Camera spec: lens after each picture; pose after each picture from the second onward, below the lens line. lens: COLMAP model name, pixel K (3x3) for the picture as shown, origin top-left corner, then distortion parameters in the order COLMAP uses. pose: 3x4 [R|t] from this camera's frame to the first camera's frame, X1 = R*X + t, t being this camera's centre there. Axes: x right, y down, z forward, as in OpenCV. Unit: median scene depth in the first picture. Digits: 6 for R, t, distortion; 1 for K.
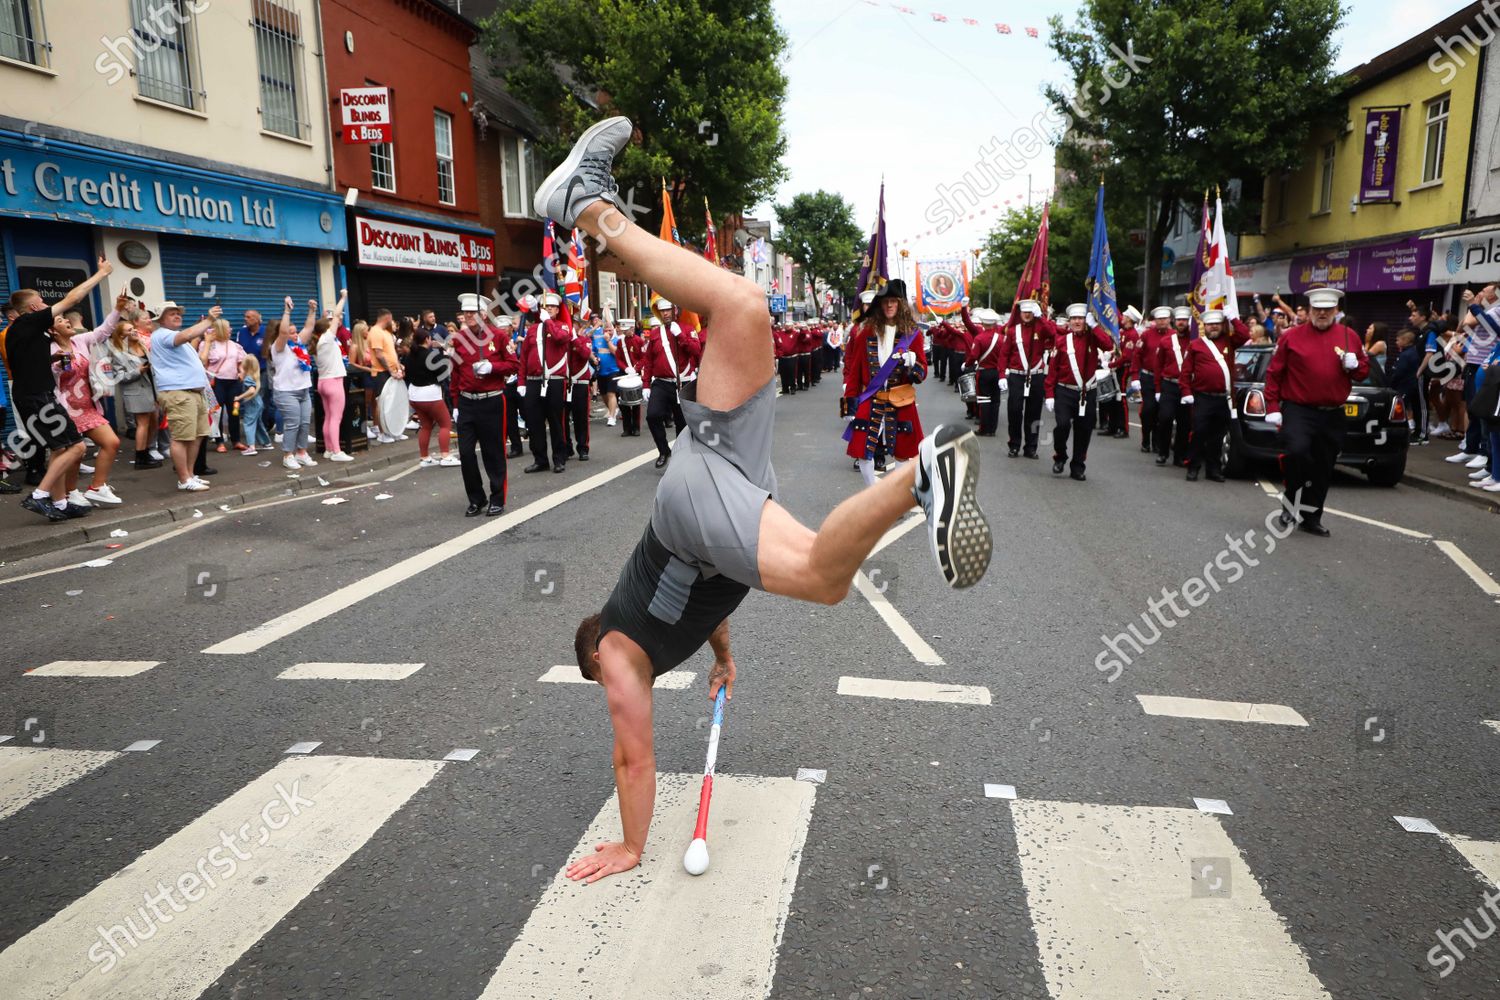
lens RADIAL K [[1190.7, 0, 749.1], [0, 1190.7, 501.6], [0, 0, 1]] dist [0.036328, -0.025175]
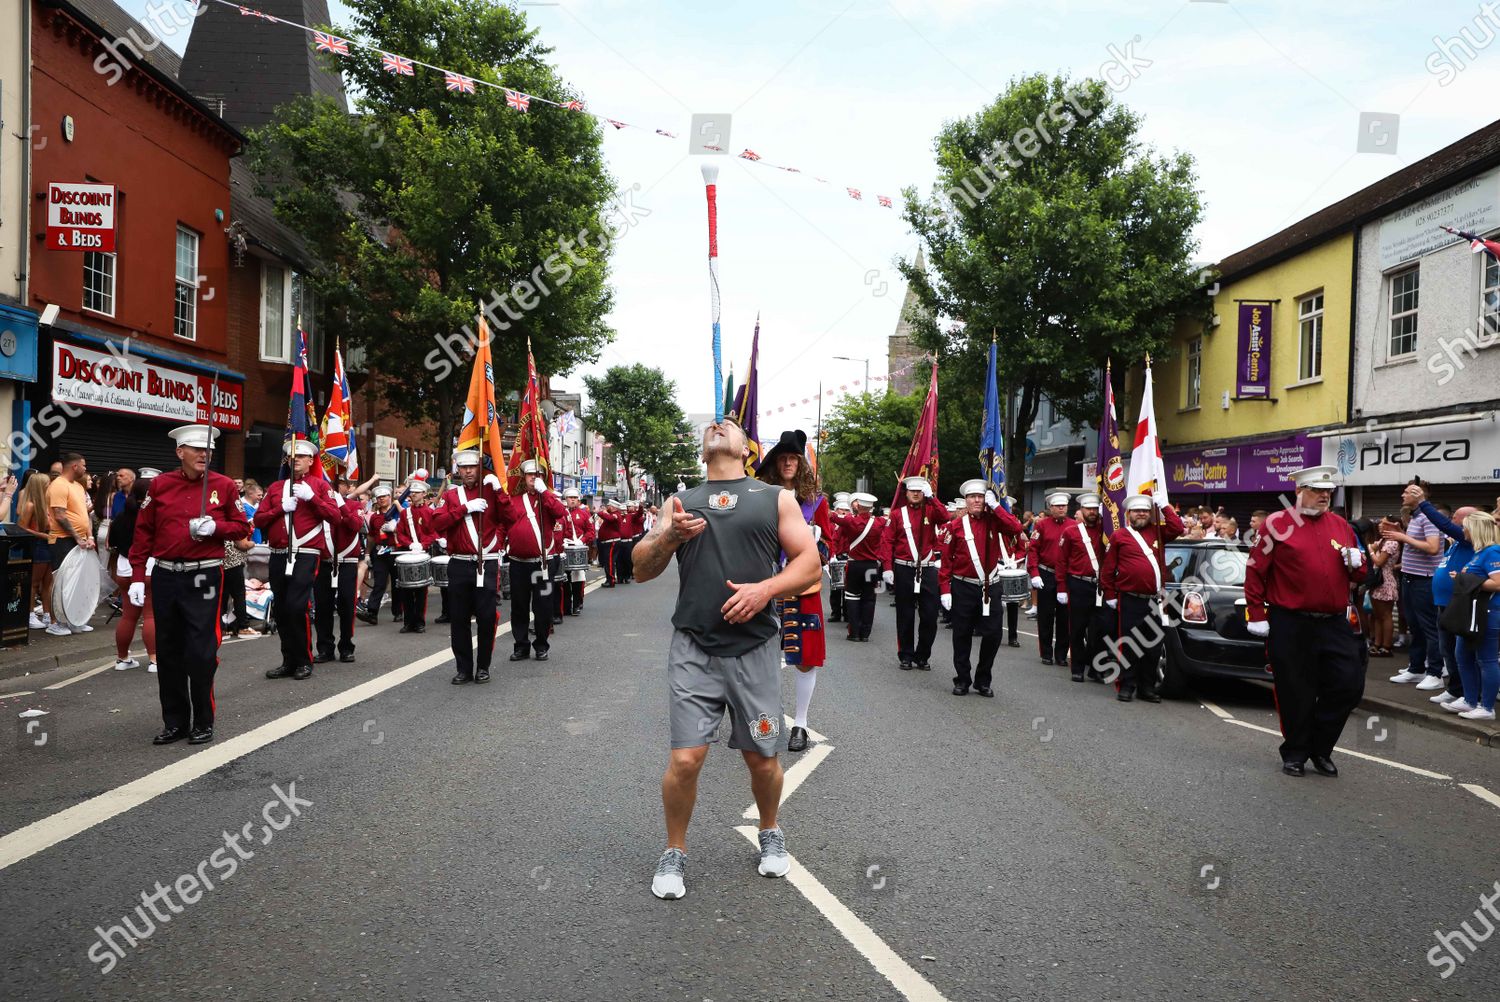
lens RADIAL K [[1190.7, 0, 749.7], [0, 1190.7, 505.2], [0, 0, 1]] dist [0.036328, -0.025175]
pose [[0.981374, 0.040859, 0.187713, -0.030127], [-0.008454, 0.985359, -0.170280, -0.006045], [-0.191923, 0.165521, 0.967351, 0.184463]]
